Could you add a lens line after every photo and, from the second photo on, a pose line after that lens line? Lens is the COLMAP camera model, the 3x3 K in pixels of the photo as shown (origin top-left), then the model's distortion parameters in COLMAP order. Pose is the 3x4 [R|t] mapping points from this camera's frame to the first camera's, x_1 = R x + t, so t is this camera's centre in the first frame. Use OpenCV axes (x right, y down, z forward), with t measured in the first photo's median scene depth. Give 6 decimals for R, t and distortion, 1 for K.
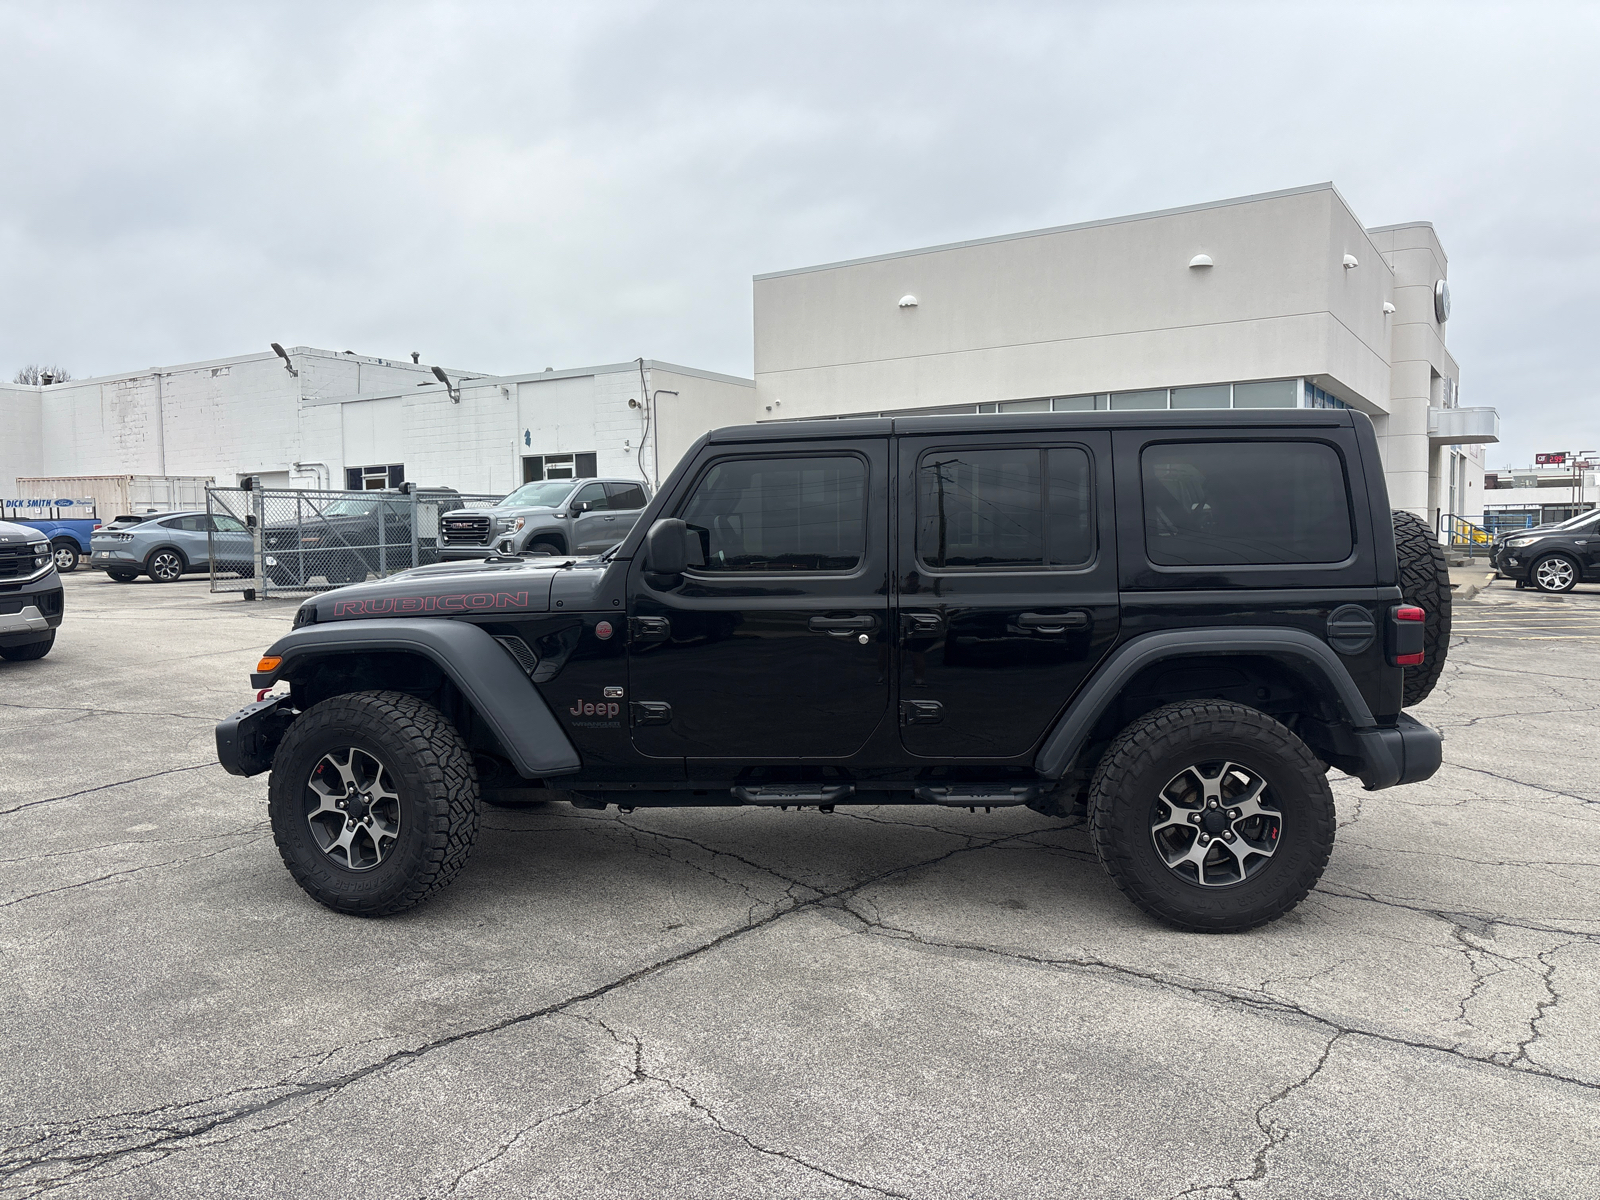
lens RADIAL K [[1173.1, 0, 804.1], [0, 1173.1, 608.7], [0, 0, 1]] dist [0.053609, -0.068050]
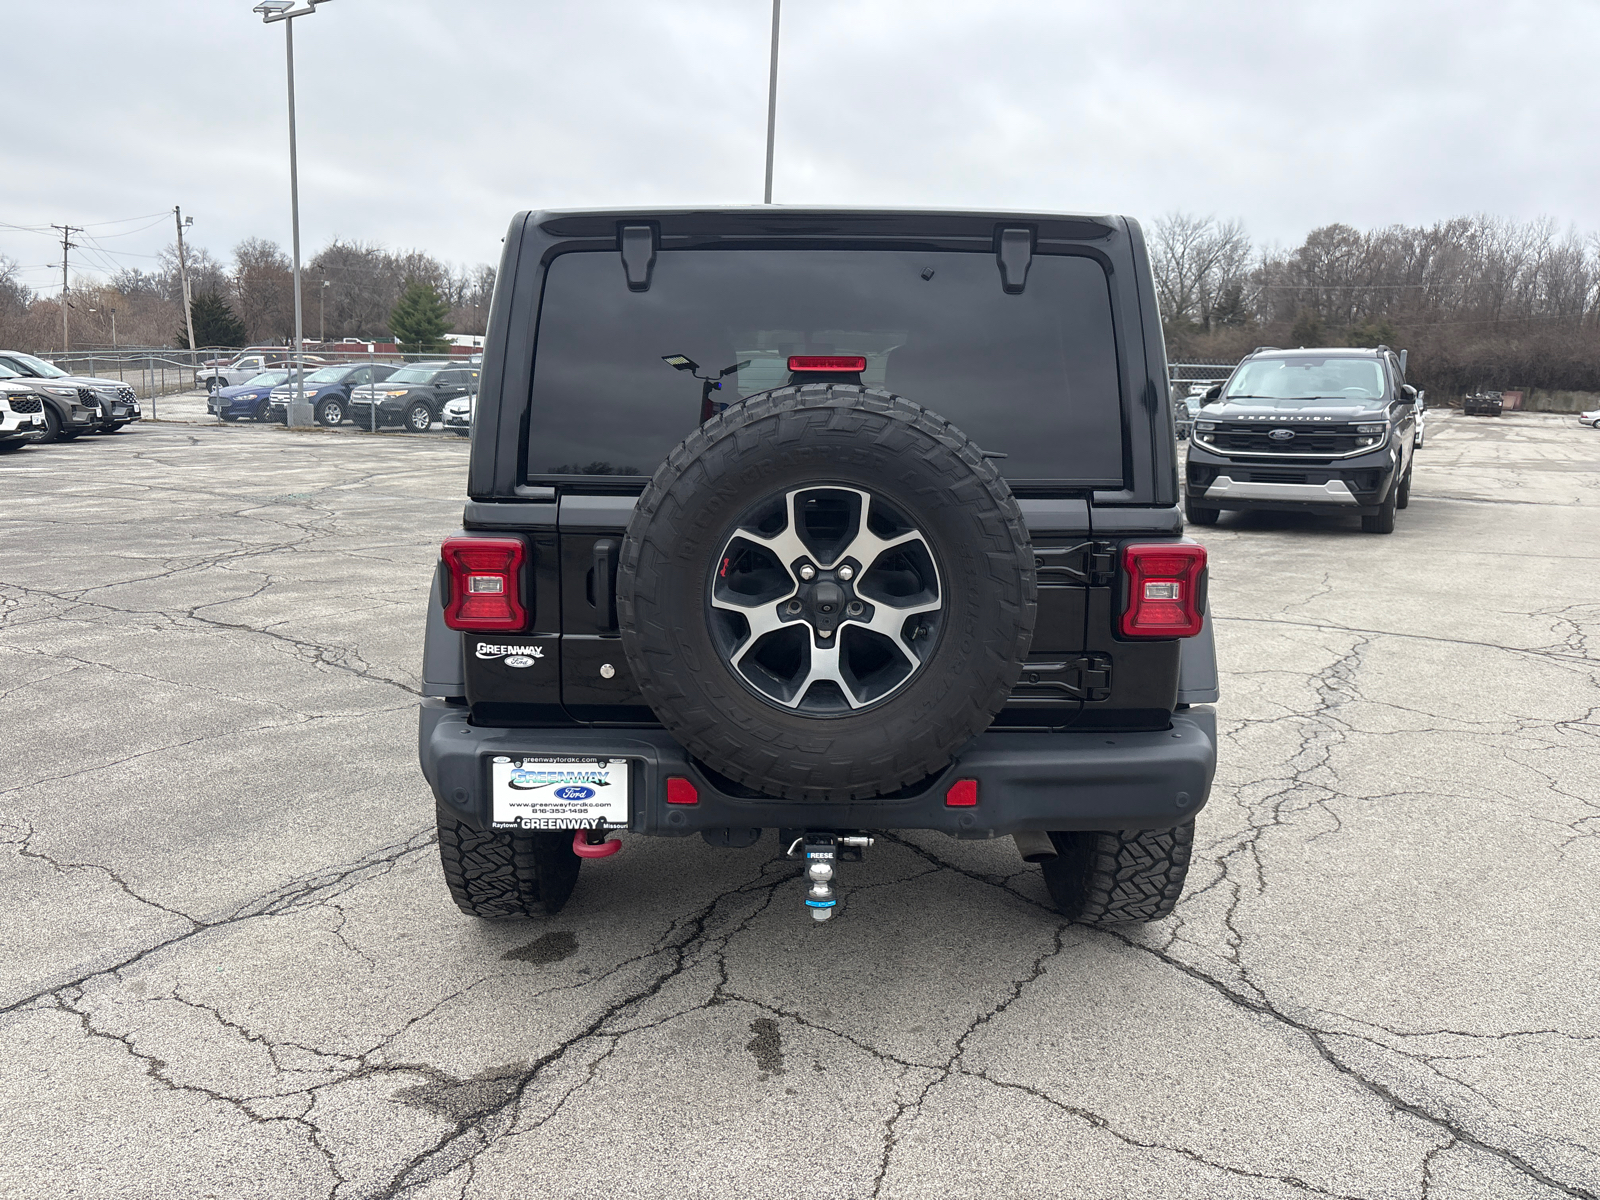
lens RADIAL K [[1214.8, 0, 792.4], [0, 1214.8, 576.2], [0, 0, 1]] dist [0.020763, -0.007943]
pose [[0.066343, 0.159339, -0.984992, 1.095525], [-0.101045, 0.983165, 0.152237, -0.090825], [0.992667, 0.089429, 0.081327, 1.062688]]
